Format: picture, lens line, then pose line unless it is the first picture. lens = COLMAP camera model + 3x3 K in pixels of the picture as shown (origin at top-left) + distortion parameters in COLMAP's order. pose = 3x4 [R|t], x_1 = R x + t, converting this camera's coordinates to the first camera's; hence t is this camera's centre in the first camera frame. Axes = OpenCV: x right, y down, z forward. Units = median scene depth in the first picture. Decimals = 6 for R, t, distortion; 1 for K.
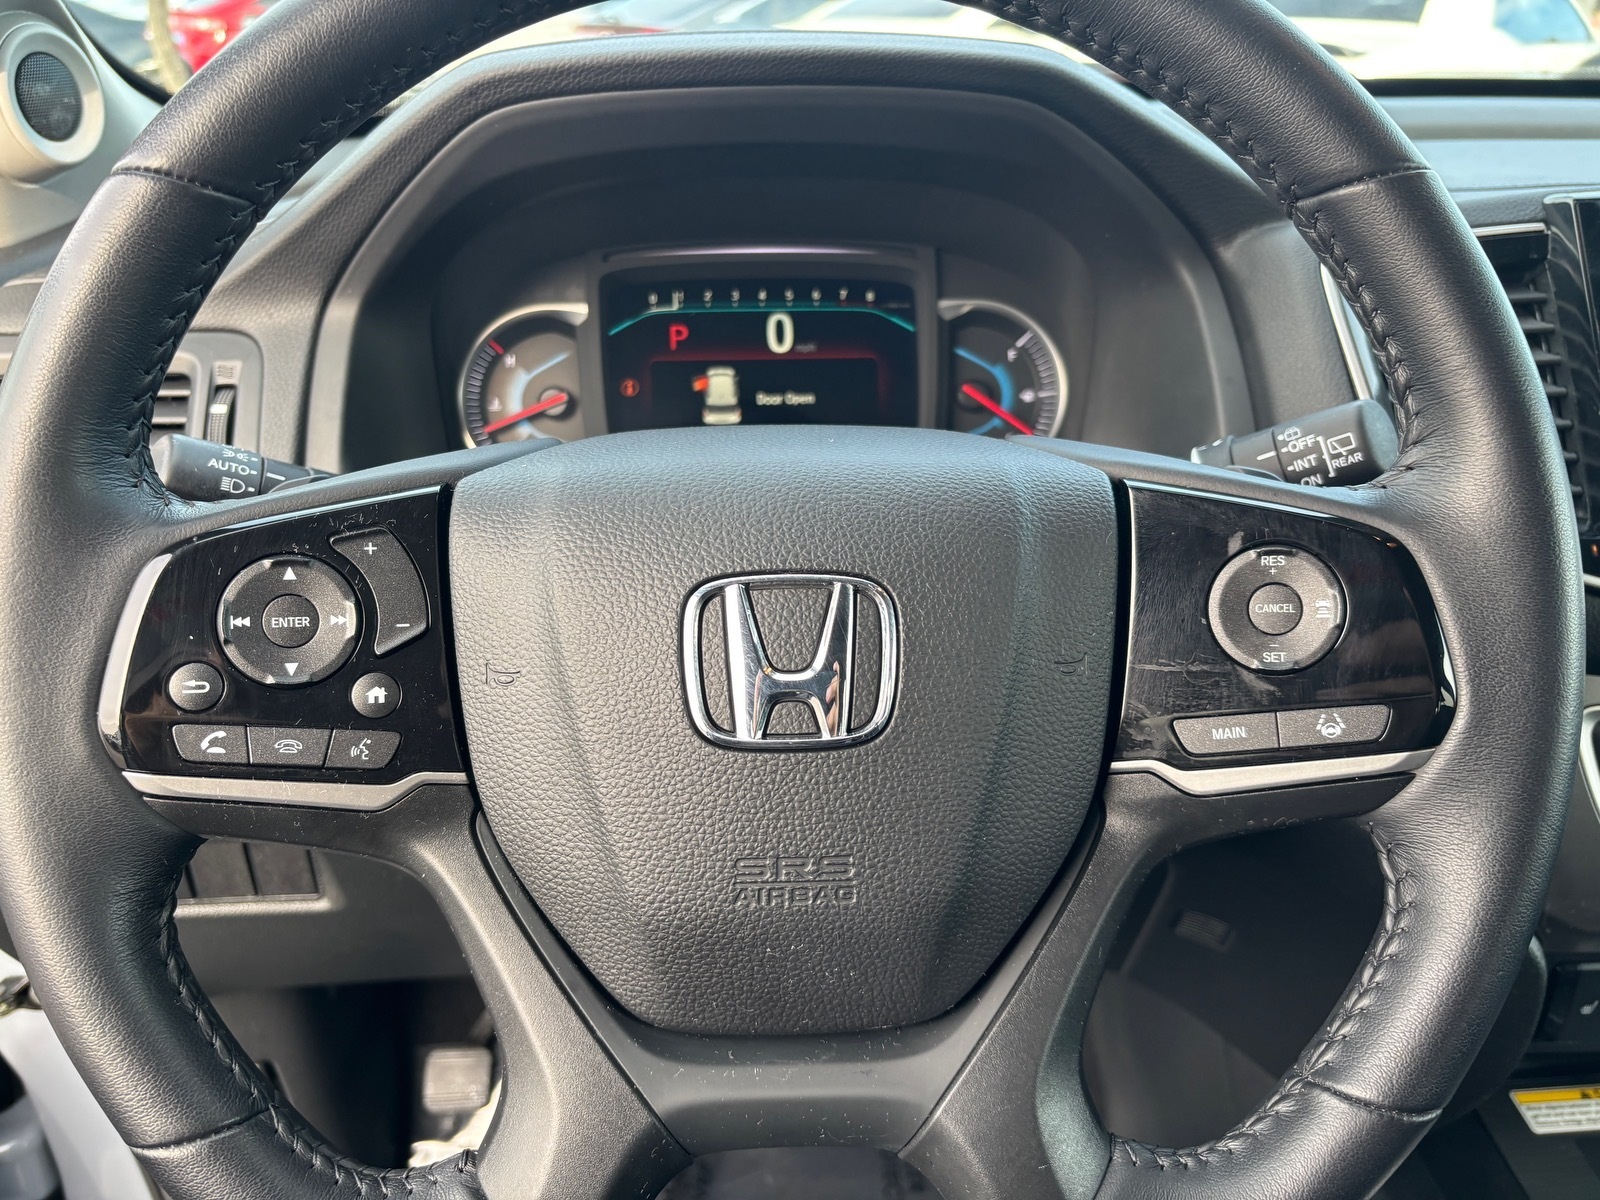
lens RADIAL K [[1226.2, 0, 802.0], [0, 1226.2, 601.4], [0, 0, 1]] dist [0.026727, -0.031119]
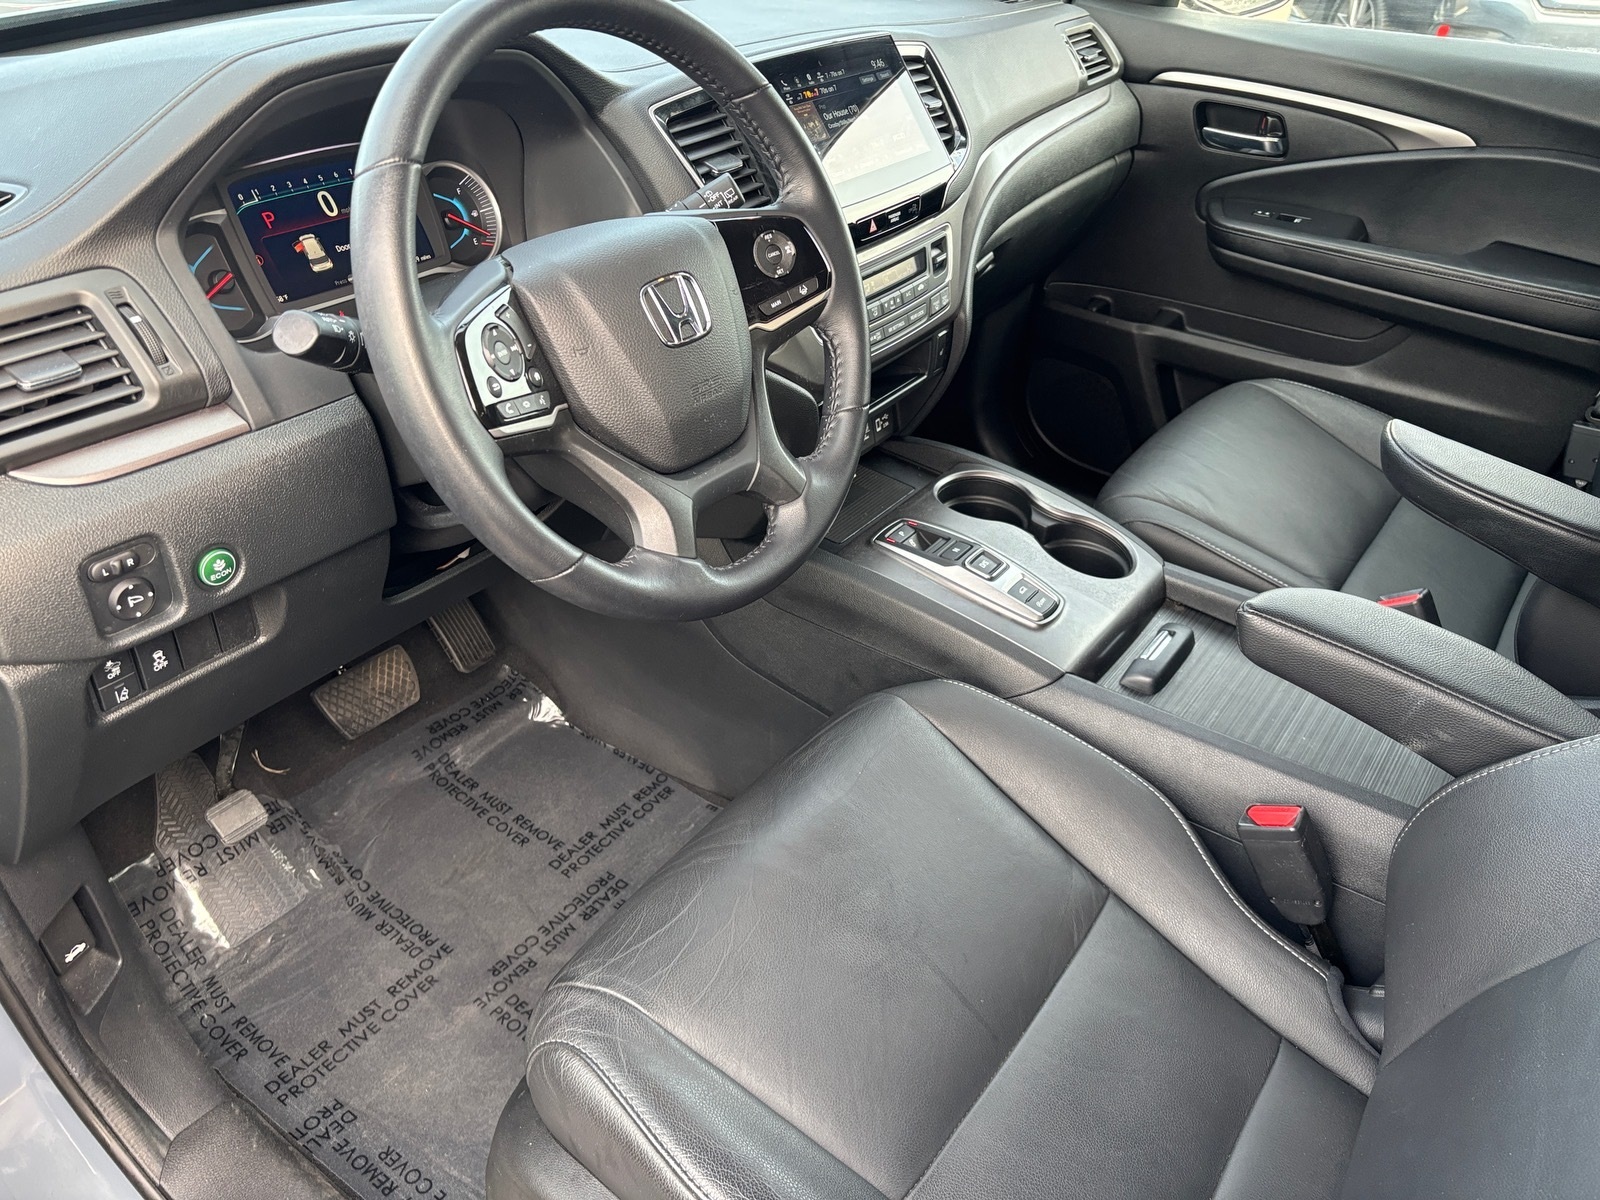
lens RADIAL K [[1226.2, 0, 802.2], [0, 1226.2, 593.0], [0, 0, 1]] dist [0.026727, -0.031119]
pose [[0.621533, -0.403210, 0.671653, -1.711377], [0.303622, 0.914343, 0.267938, -0.017611], [-0.722157, 0.037396, 0.690718, -0.898703]]
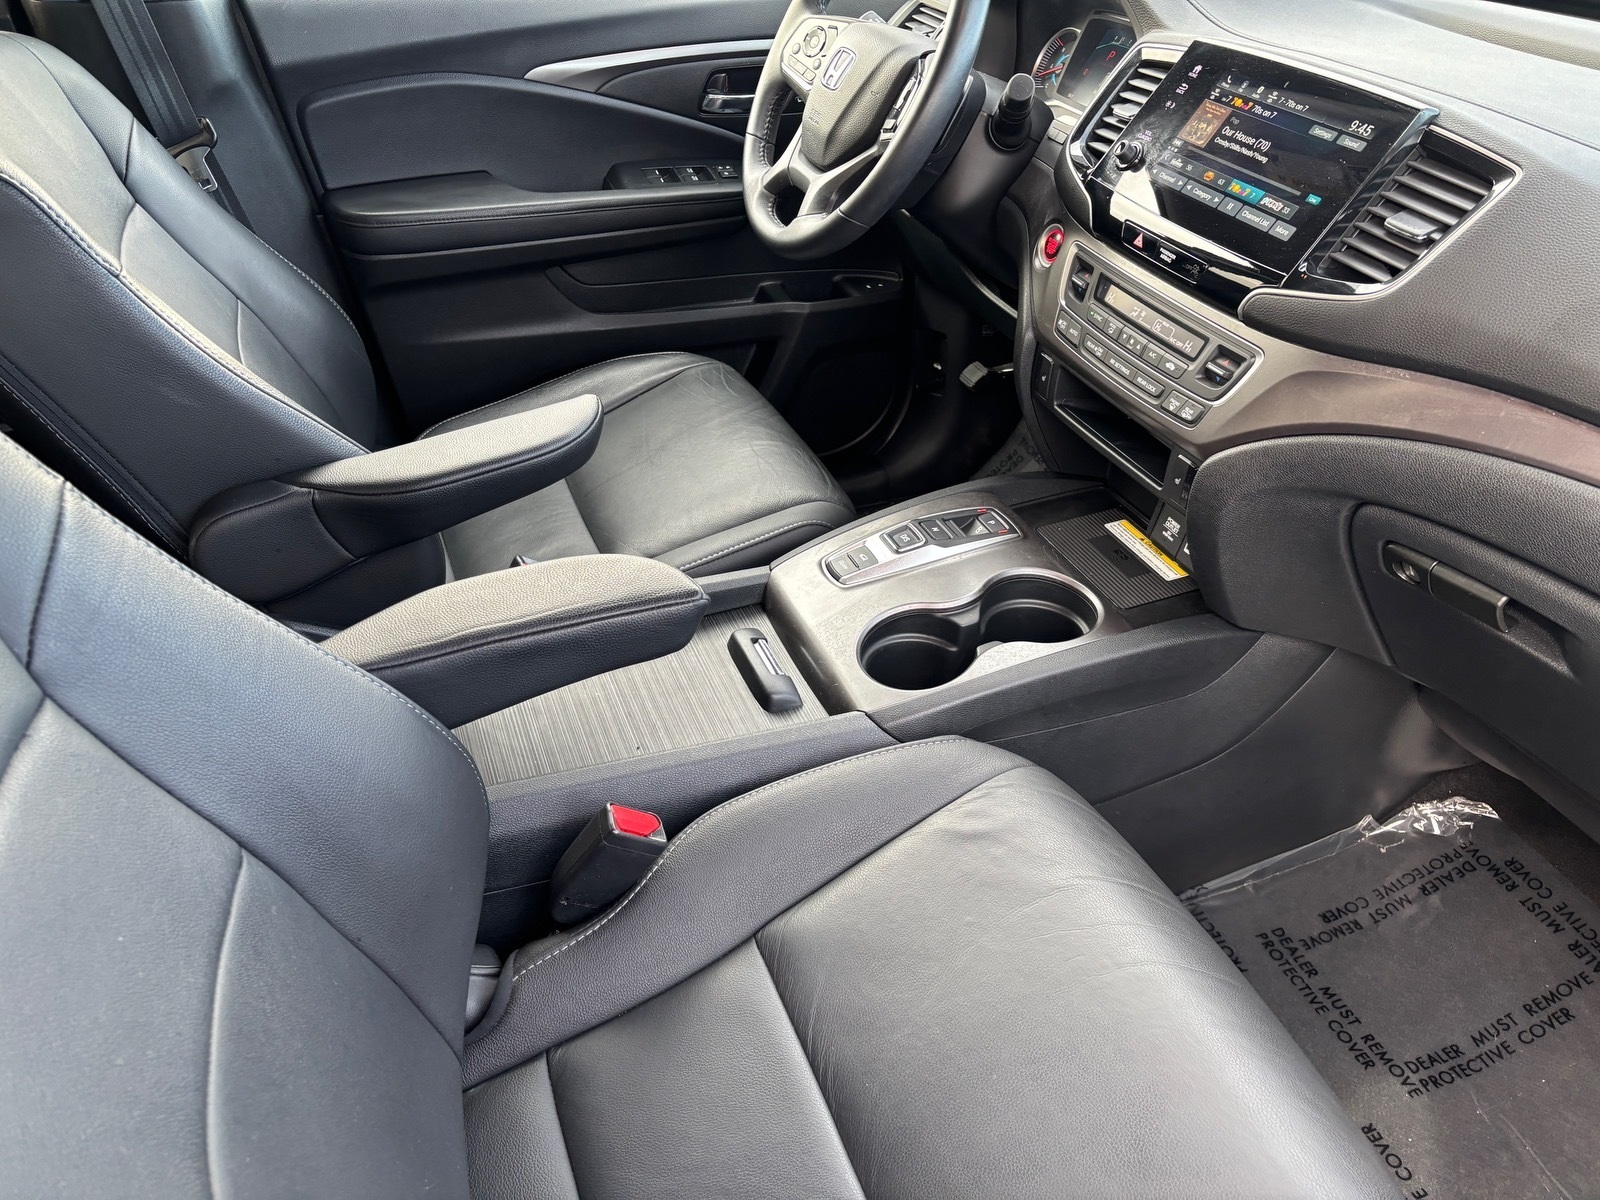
lens RADIAL K [[1226.2, 0, 798.0], [0, 1226.2, 595.1], [0, 0, 1]] dist [0.026727, -0.031119]
pose [[0.308923, 0.548853, -0.776741, 4.020094], [-0.448804, 0.804165, 0.389734, -0.079525], [0.838535, 0.228207, 0.494753, -0.781957]]
